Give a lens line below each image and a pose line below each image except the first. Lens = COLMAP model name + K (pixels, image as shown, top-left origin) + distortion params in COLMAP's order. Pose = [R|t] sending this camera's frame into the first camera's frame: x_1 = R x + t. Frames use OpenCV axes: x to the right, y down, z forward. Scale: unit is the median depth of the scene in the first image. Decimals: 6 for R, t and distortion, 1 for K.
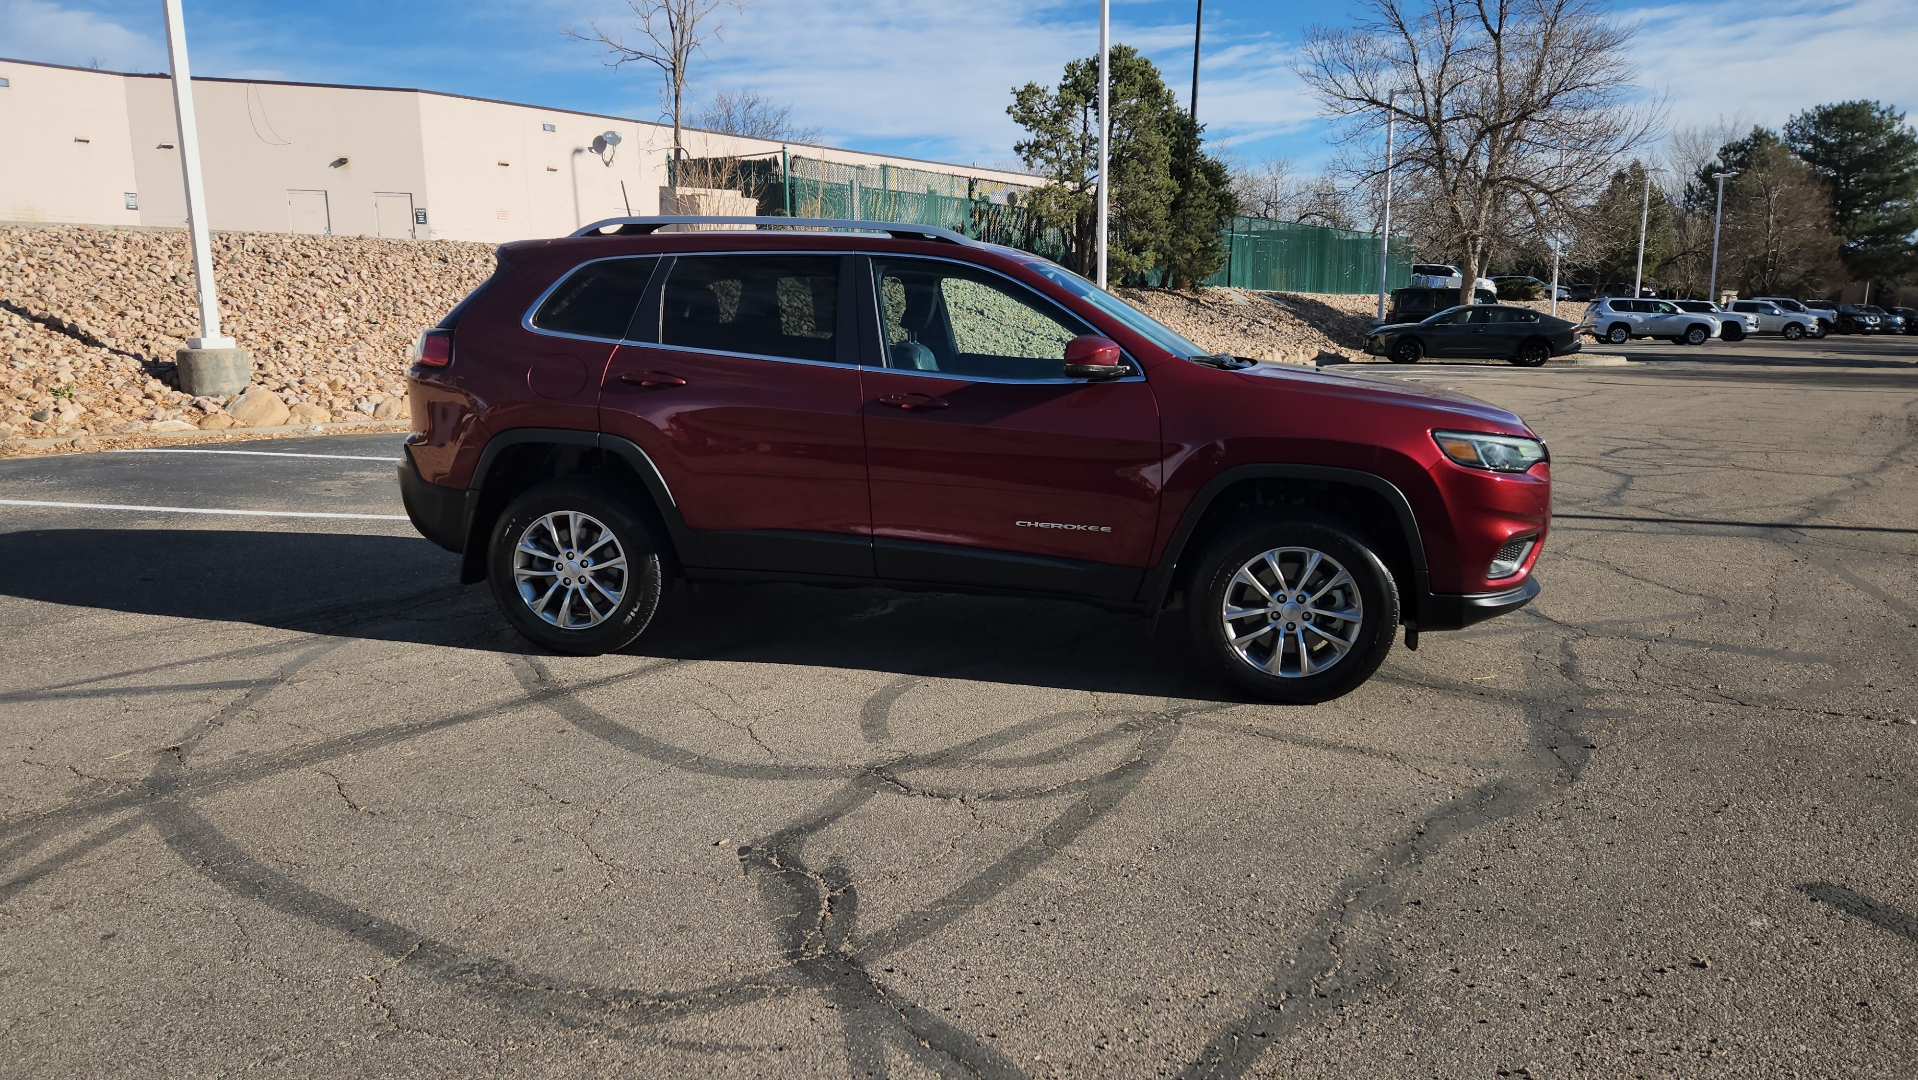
lens RADIAL K [[1281.4, 0, 923.3], [0, 1281.4, 537.7], [0, 0, 1]] dist [0.067699, -0.056174]
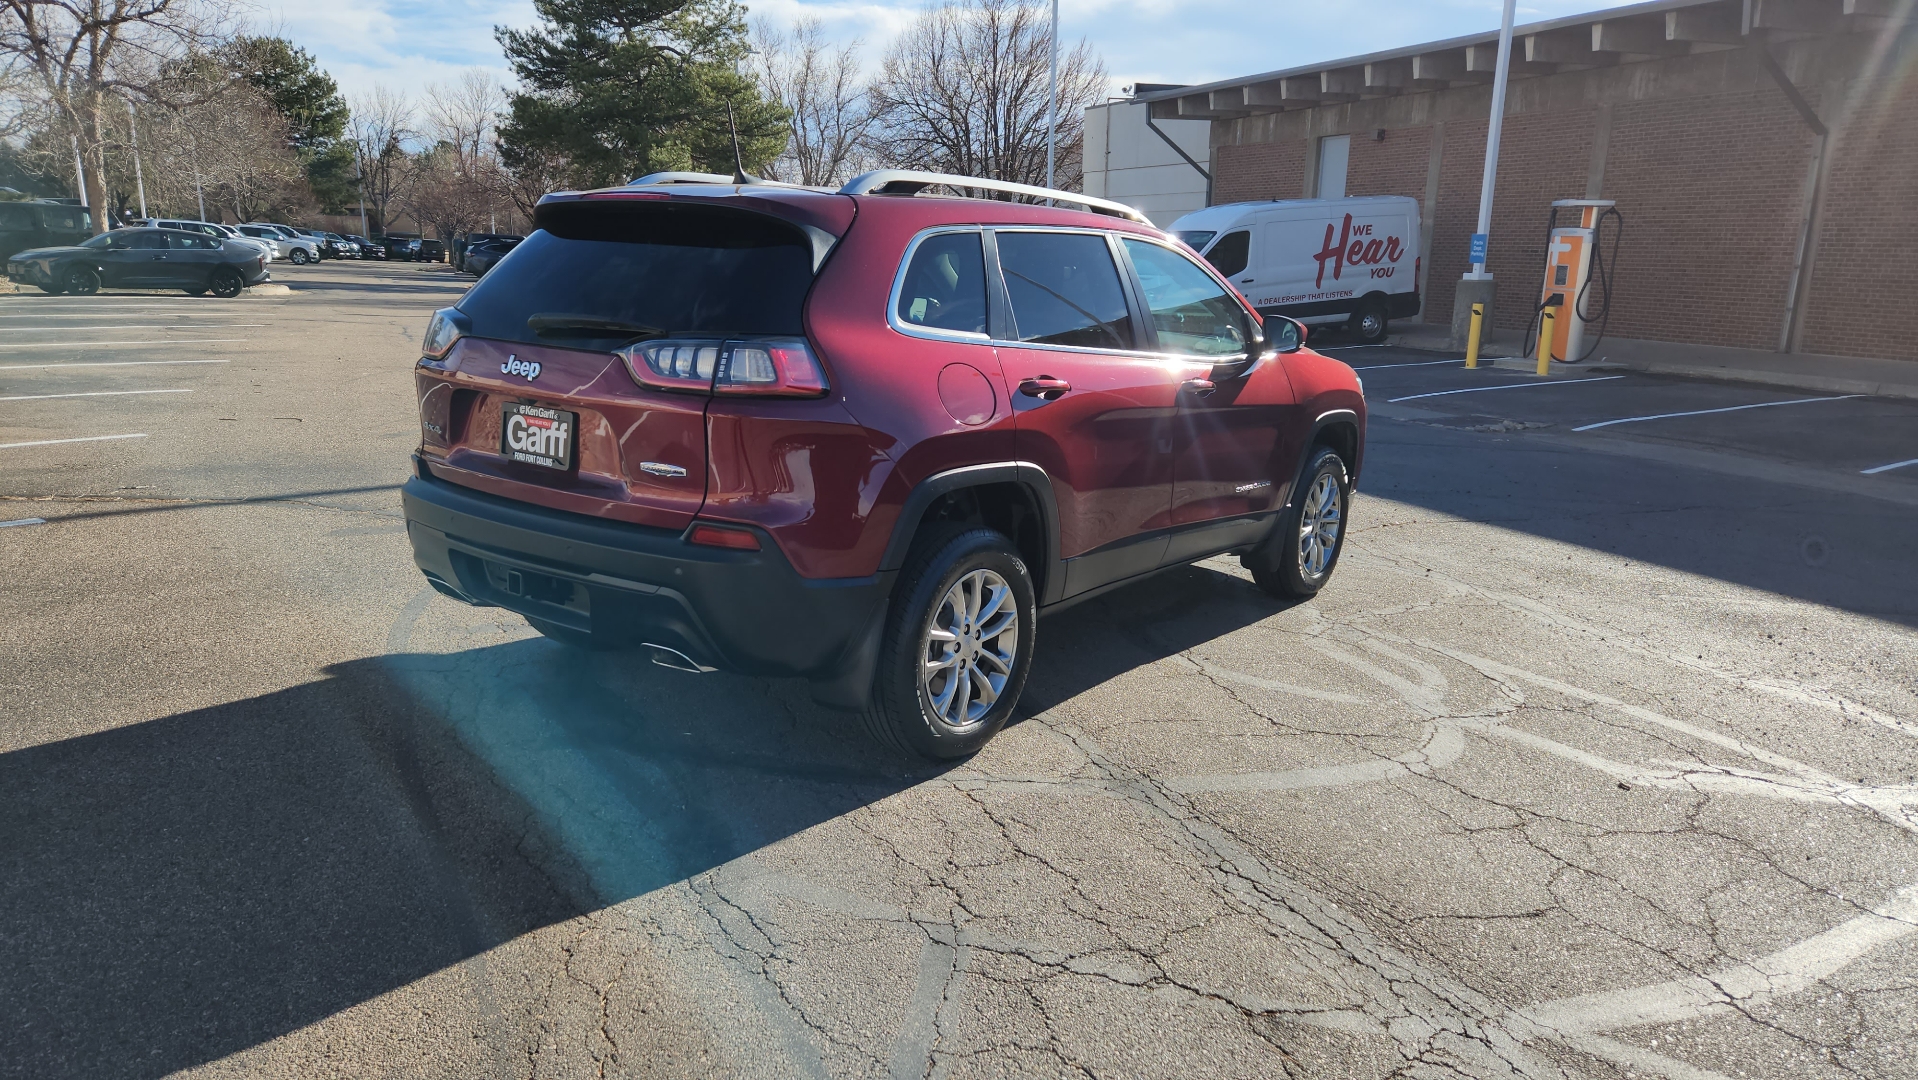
lens RADIAL K [[1260.8, 0, 947.3], [0, 1260.8, 560.4], [0, 0, 1]] dist [0.067196, -0.053896]
pose [[0.443931, -0.200578, 0.873323, -0.166921], [0.129858, 0.978737, 0.158778, -0.026301], [-0.886601, 0.042921, 0.460539, 0.120913]]
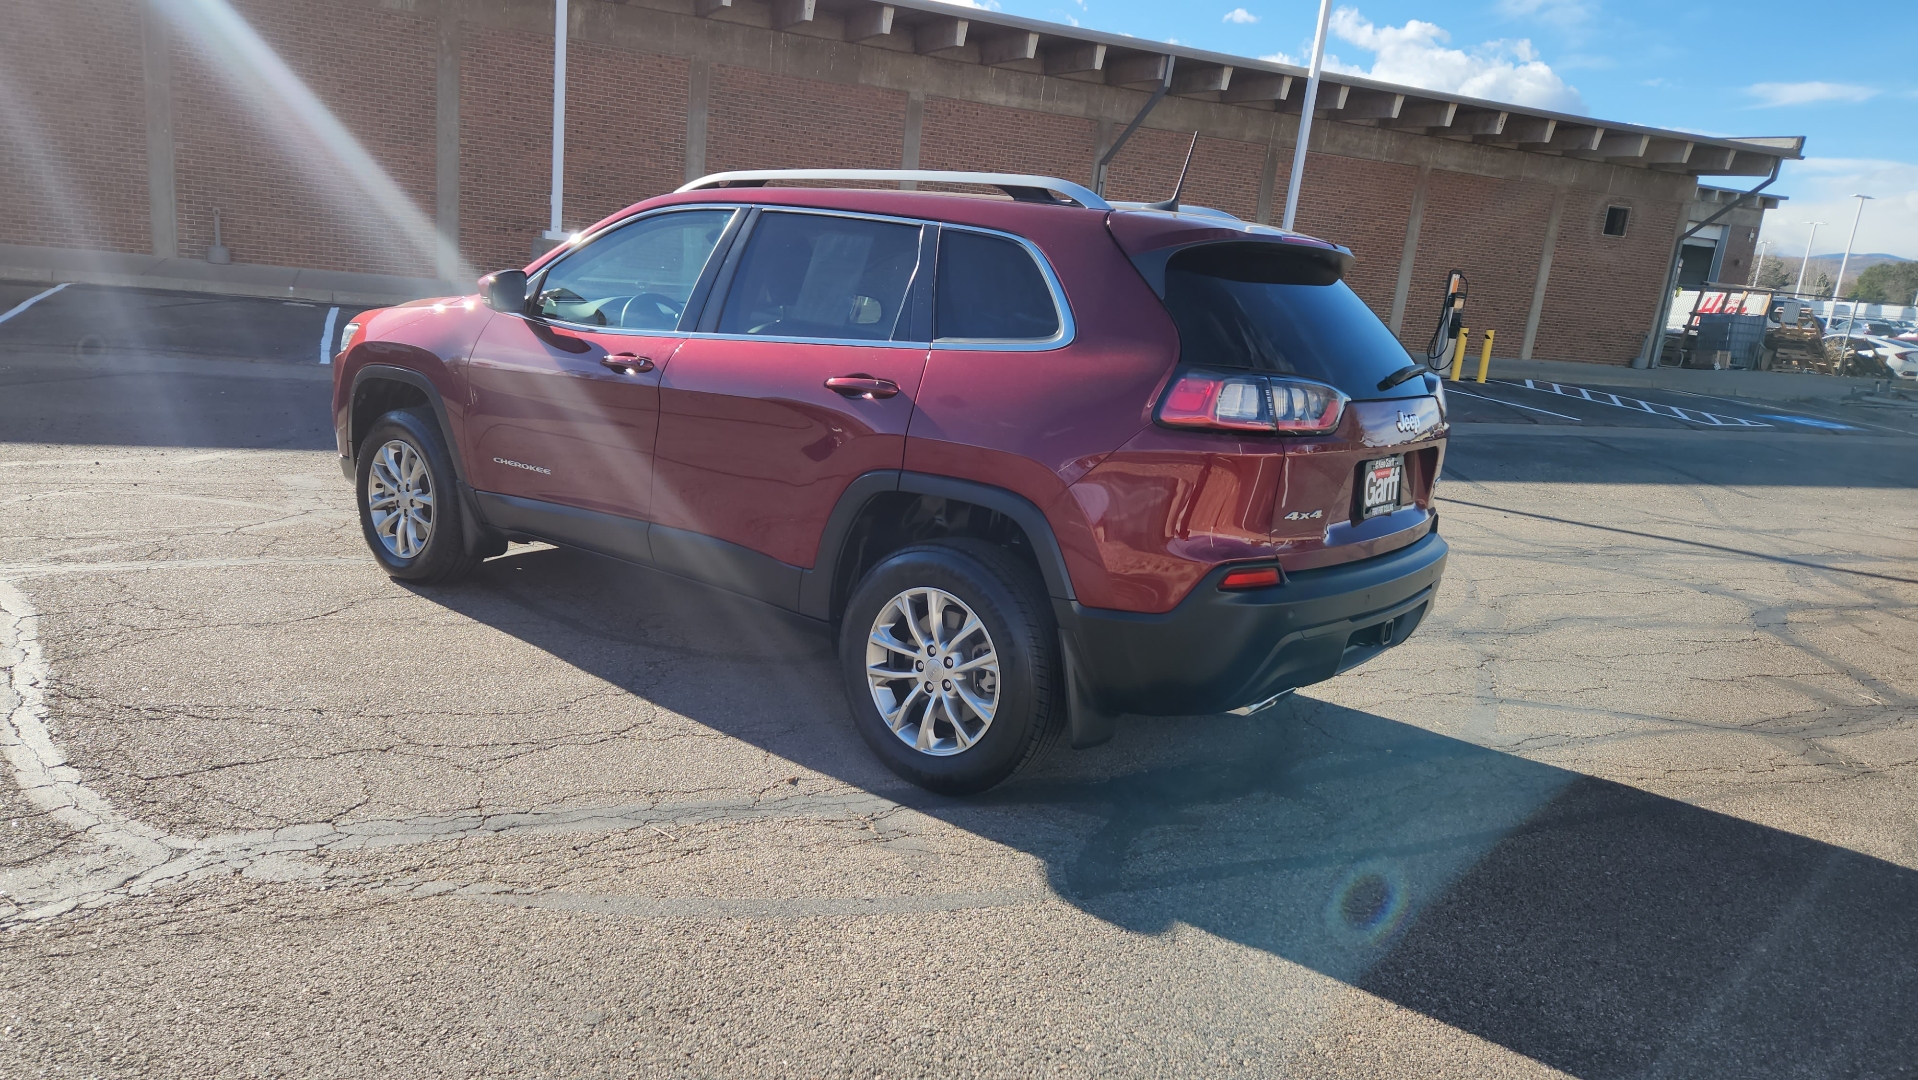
lens RADIAL K [[1274.8, 0, 936.1], [0, 1274.8, 546.5], [0, 0, 1]] dist [0.070865, -0.057588]
pose [[-0.879695, -0.187607, 0.436968, -0.091693], [-0.013354, 0.928273, 0.371659, -0.065711], [-0.475351, 0.321111, -0.819102, 0.343000]]
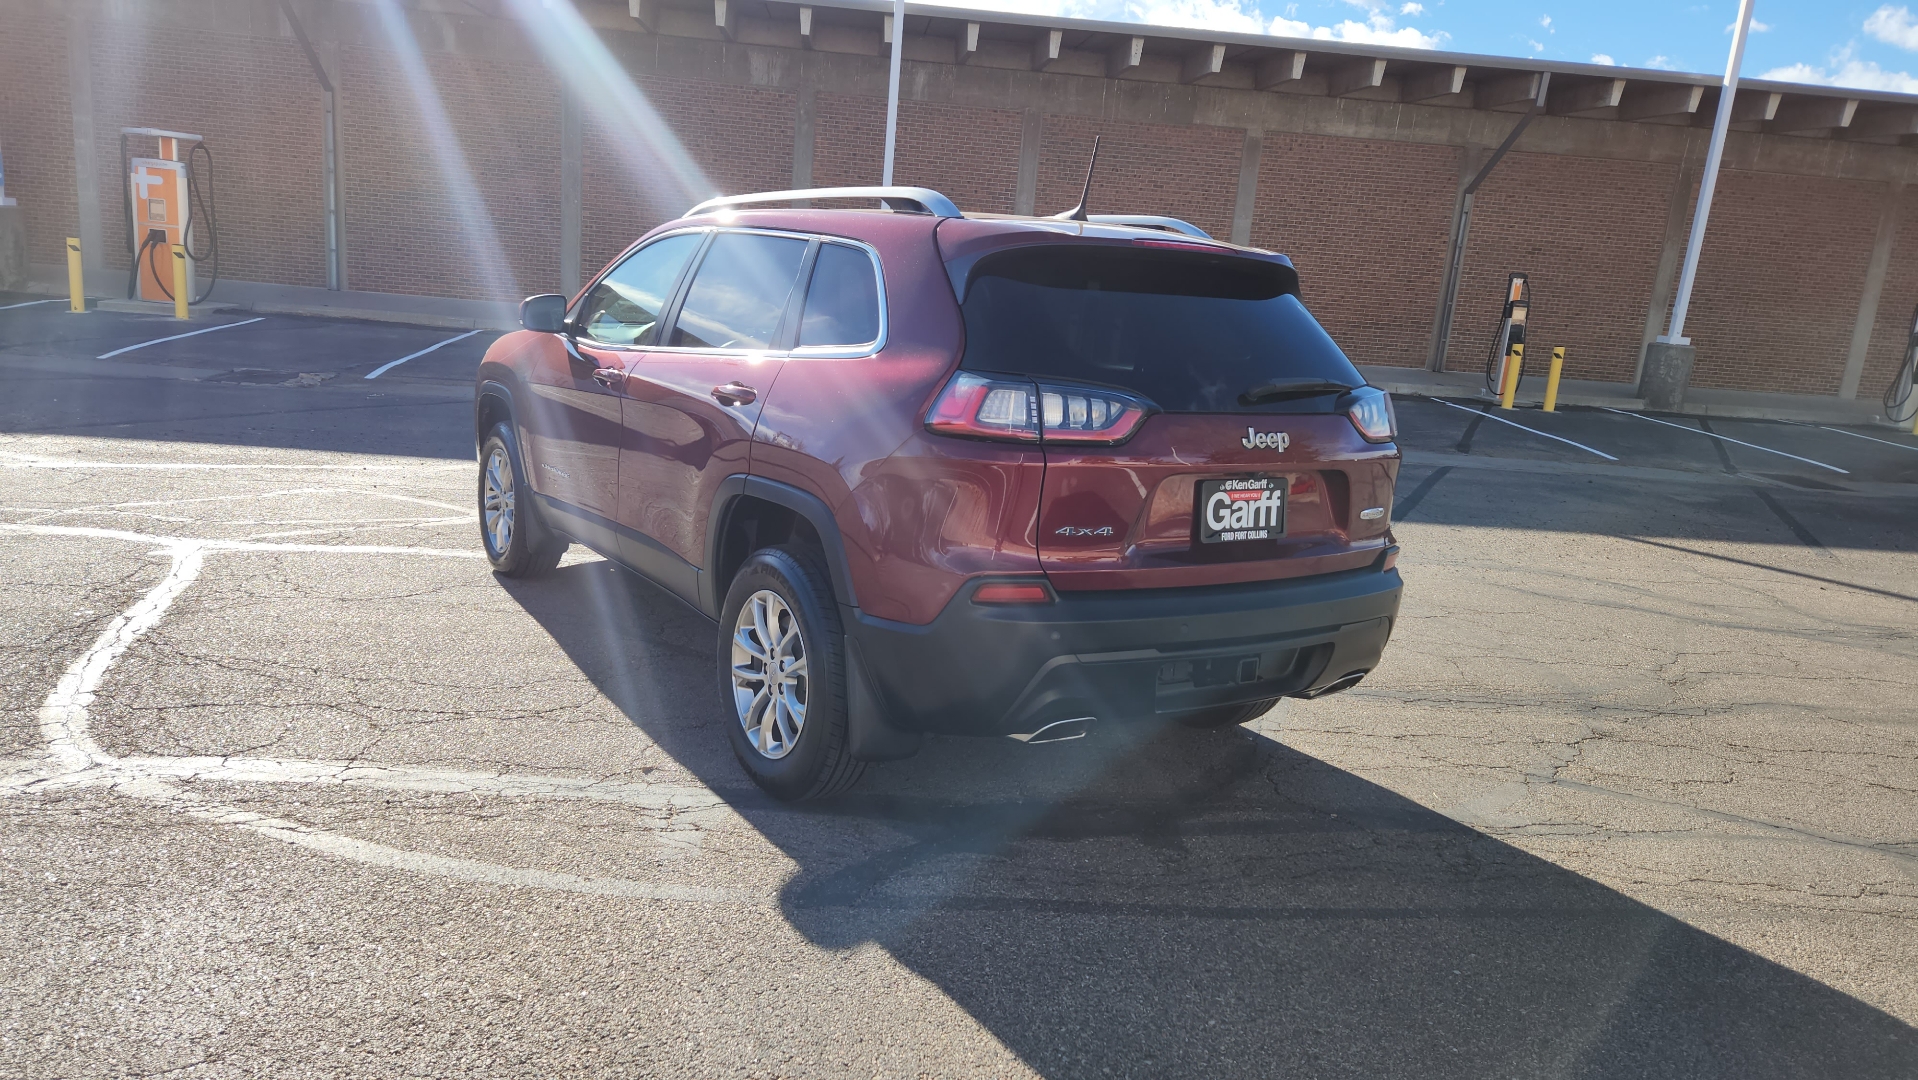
lens RADIAL K [[1279.4, 0, 924.3], [0, 1279.4, 534.6], [0, 0, 1]] dist [0.063561, -0.050004]
pose [[-0.685200, -0.202872, 0.699532, -0.136216], [0.049725, 0.945156, 0.322812, -0.061039], [-0.726656, 0.255975, -0.637533, 0.310427]]
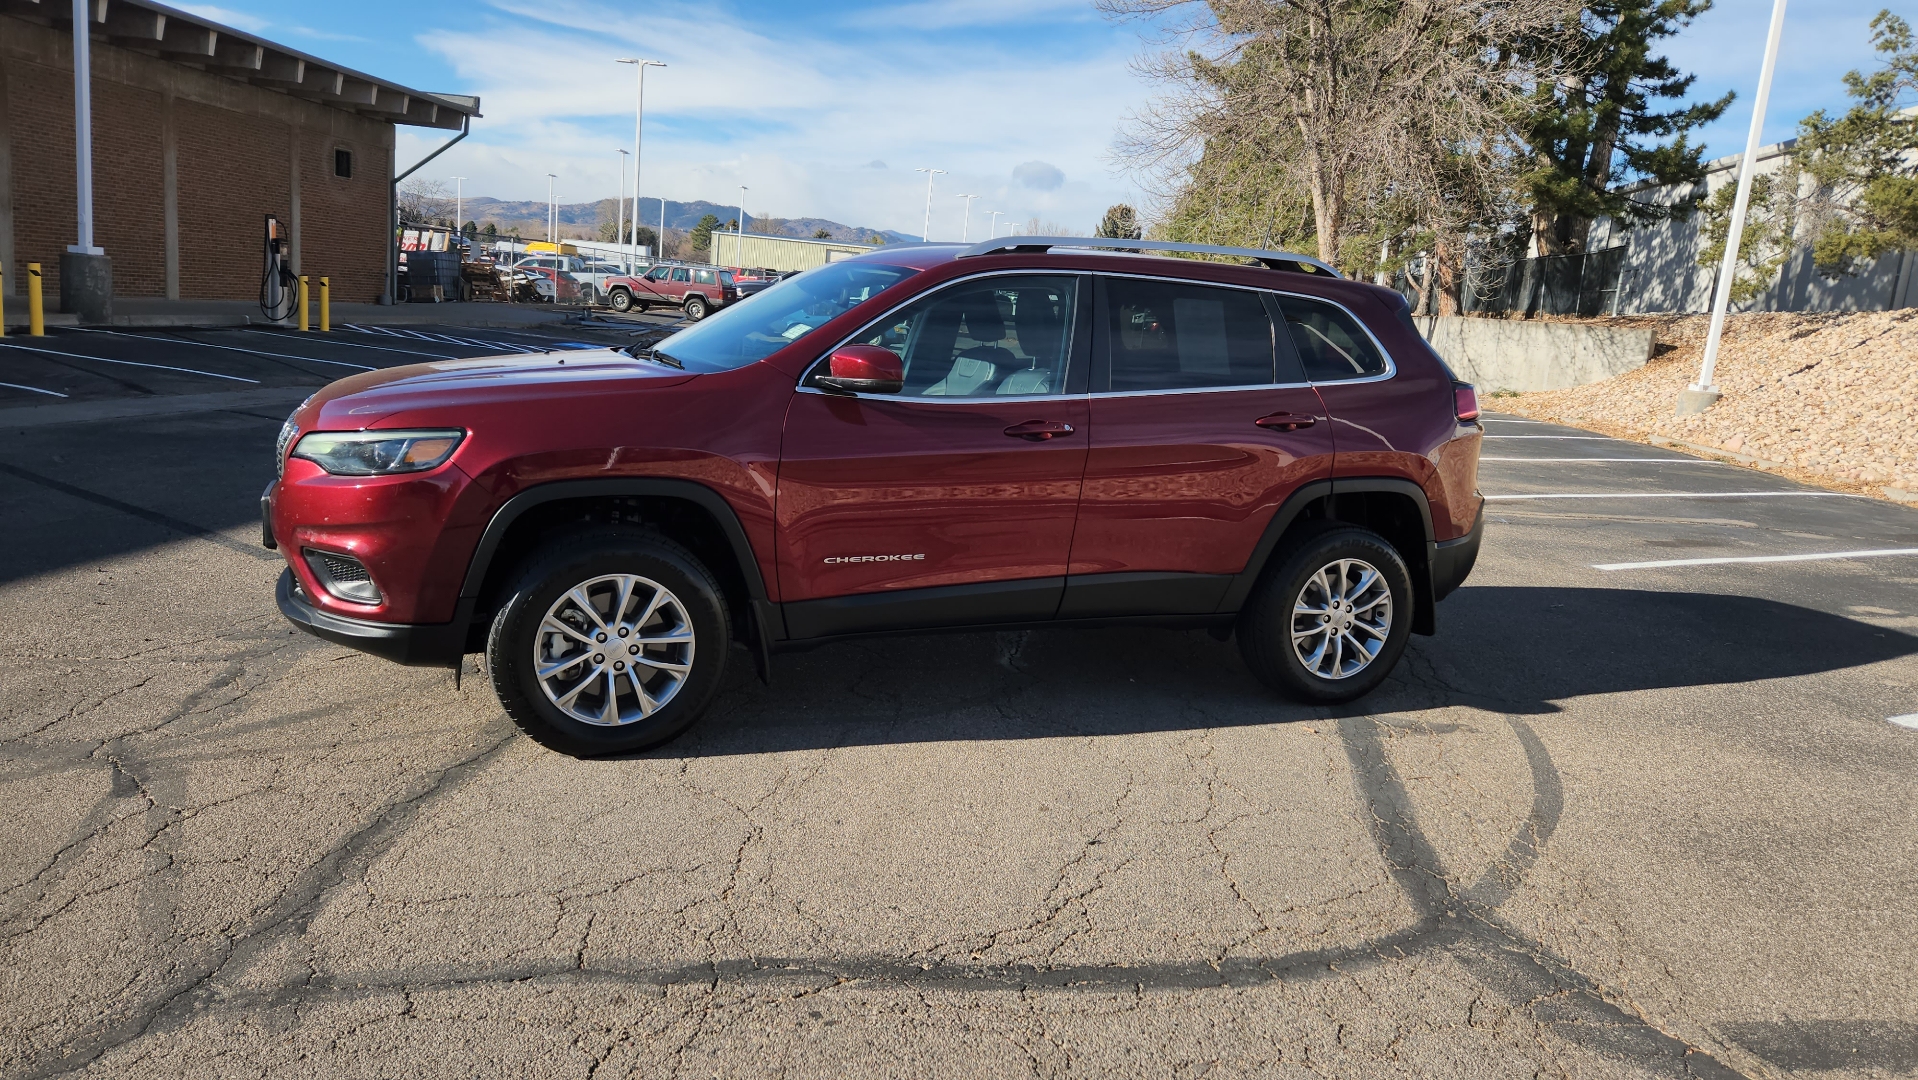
lens RADIAL K [[1264.2, 0, 932.9], [0, 1264.2, 548.1], [0, 0, 1]] dist [0.073350, -0.056669]
pose [[-0.840610, 0.034400, -0.540548, 0.103486], [-0.171295, 0.929876, 0.325558, -0.063319], [0.513842, 0.366260, -0.775770, 0.346393]]
